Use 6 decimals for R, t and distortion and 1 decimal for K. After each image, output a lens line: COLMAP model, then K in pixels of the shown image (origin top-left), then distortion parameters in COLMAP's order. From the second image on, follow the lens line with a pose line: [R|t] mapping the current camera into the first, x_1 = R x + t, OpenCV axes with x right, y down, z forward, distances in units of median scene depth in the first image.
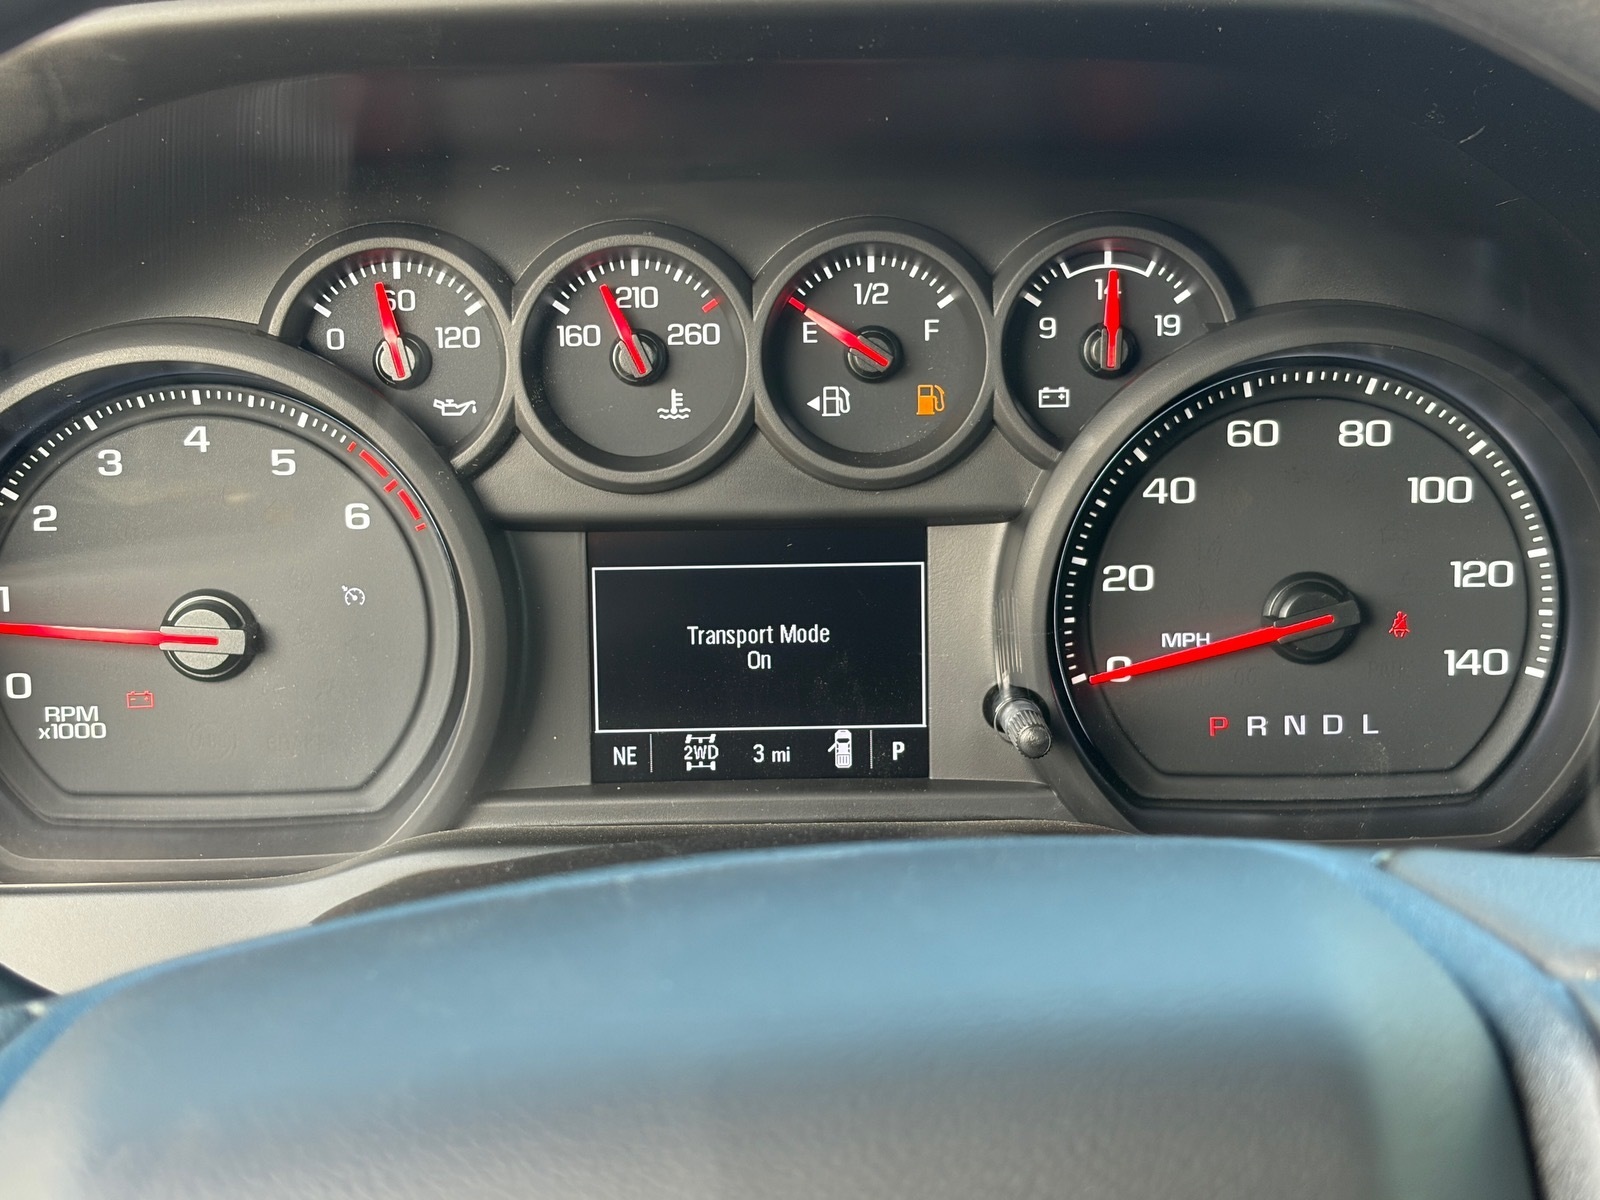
lens RADIAL K [[2647.3, 0, 803.6], [0, 2647.3, 607.8], [0, 0, 1]] dist [0.171165, 0.000000]
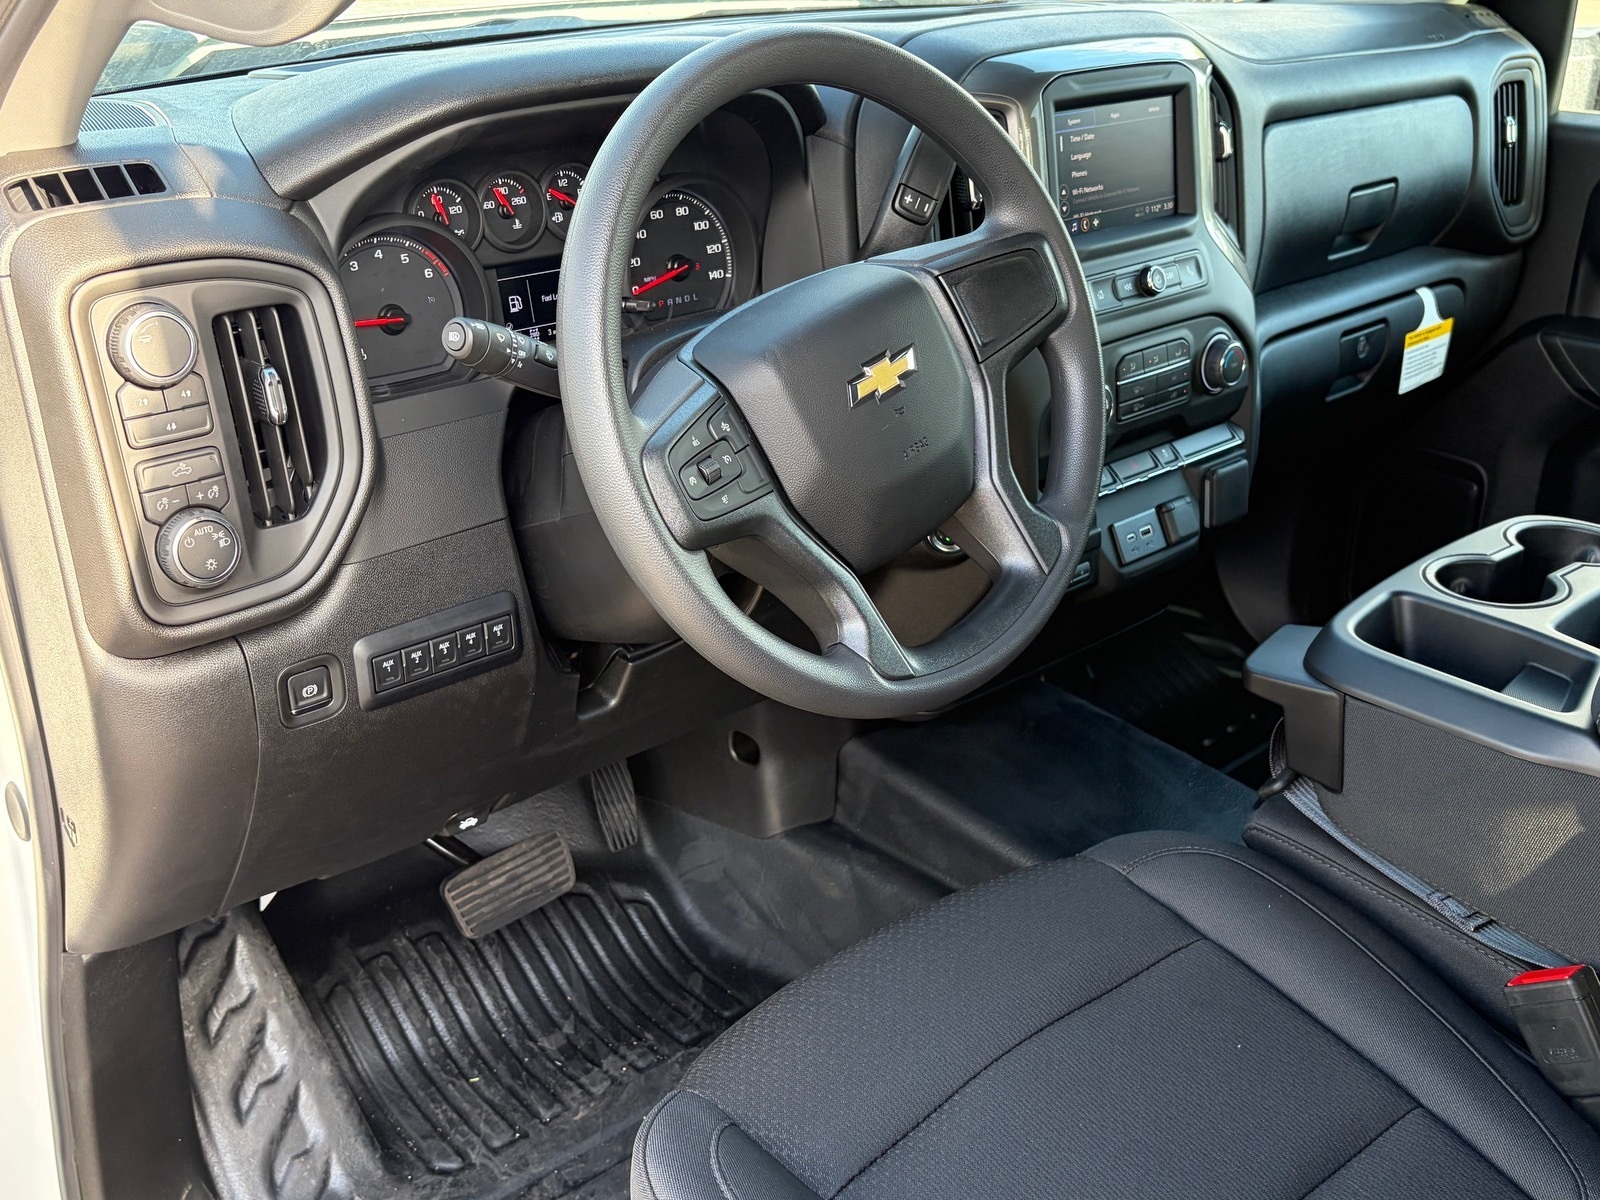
lens RADIAL K [[1584.8, 0, 826.5], [0, 1584.8, 610.5], [0, 0, 1]] dist [-0.003633, 0.000000]
pose [[0.738475, -0.264267, 0.620337, -1.074127], [0.172009, 0.963392, 0.205643, 0.043917], [-0.651972, -0.045158, 0.756897, -0.710195]]
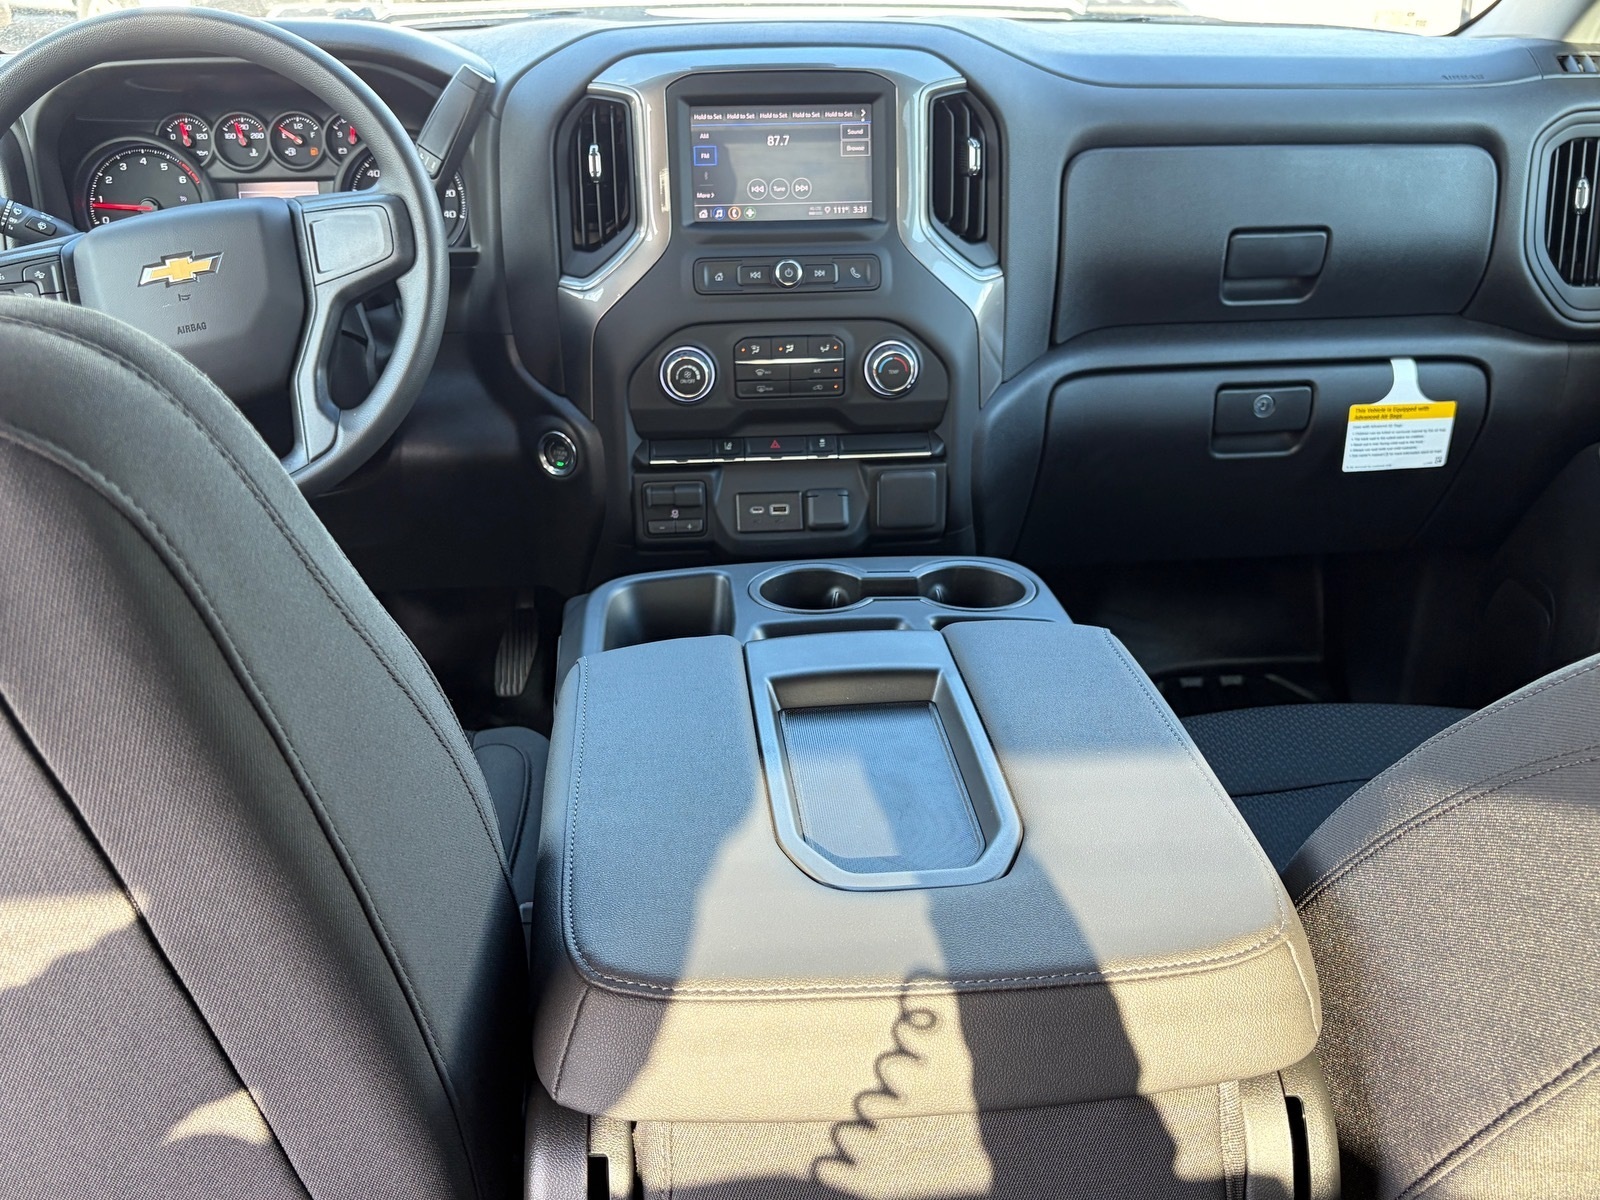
lens RADIAL K [[1584.8, 0, 792.8], [0, 1584.8, 613.7], [0, 0, 1]] dist [-0.003633, 0.000000]
pose [[0.995039, -0.023540, 0.096656, 0.559581], [0.008965, 0.988866, 0.148541, 0.292485], [-0.099076, -0.146938, 0.984171, -1.752218]]
